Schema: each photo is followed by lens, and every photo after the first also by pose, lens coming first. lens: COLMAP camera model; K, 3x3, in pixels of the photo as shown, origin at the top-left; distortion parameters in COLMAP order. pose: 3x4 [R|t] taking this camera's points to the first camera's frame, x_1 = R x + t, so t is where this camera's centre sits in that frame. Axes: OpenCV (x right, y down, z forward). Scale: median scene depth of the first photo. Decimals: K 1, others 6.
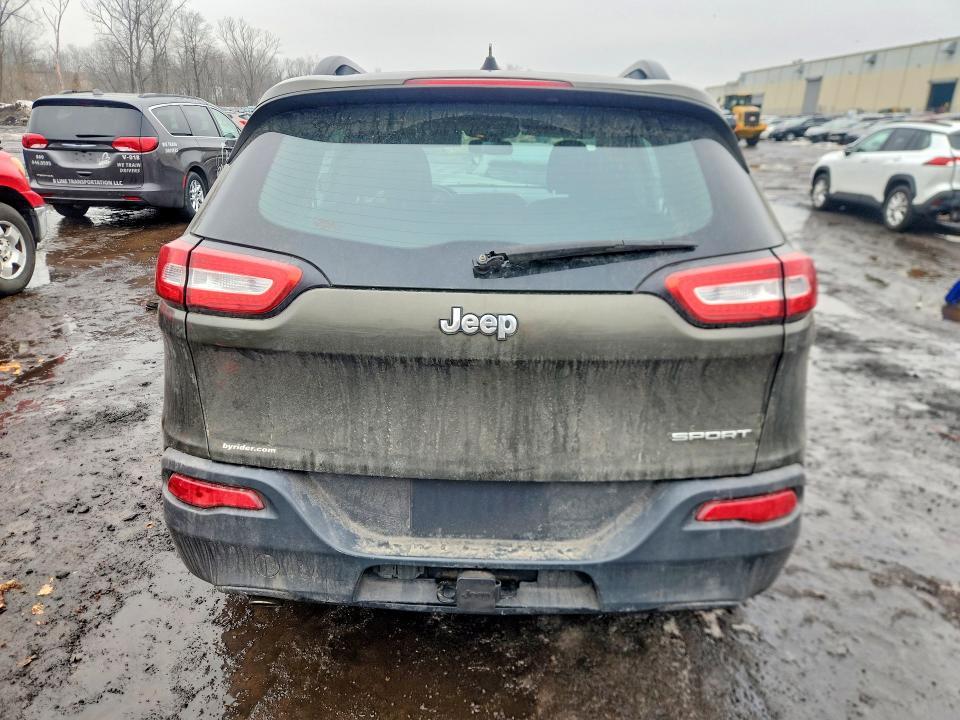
lens RADIAL K [[751.4, 0, 480.0], [0, 751.4, 360.0], [0, 0, 1]] dist [0.009301, 0.007243]
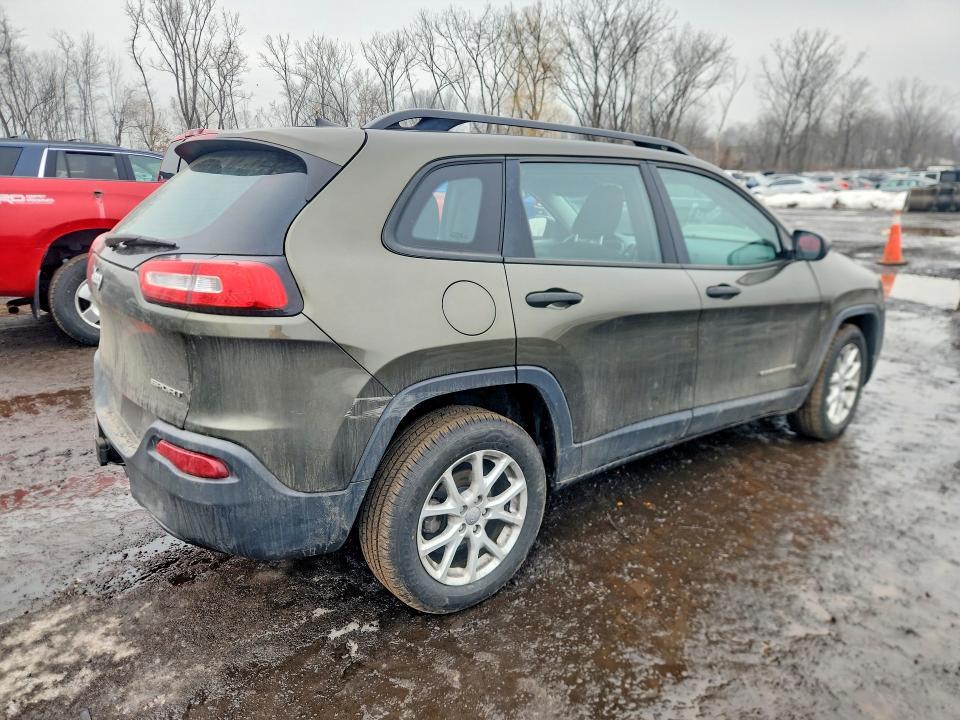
lens RADIAL K [[751.4, 0, 480.0], [0, 751.4, 360.0], [0, 0, 1]] dist [0.009301, 0.007243]
pose [[0.580897, 0.166587, -0.796748, 0.185504], [-0.236382, 0.971175, 0.030713, -0.012451], [0.778898, 0.170496, 0.603531, 0.074223]]
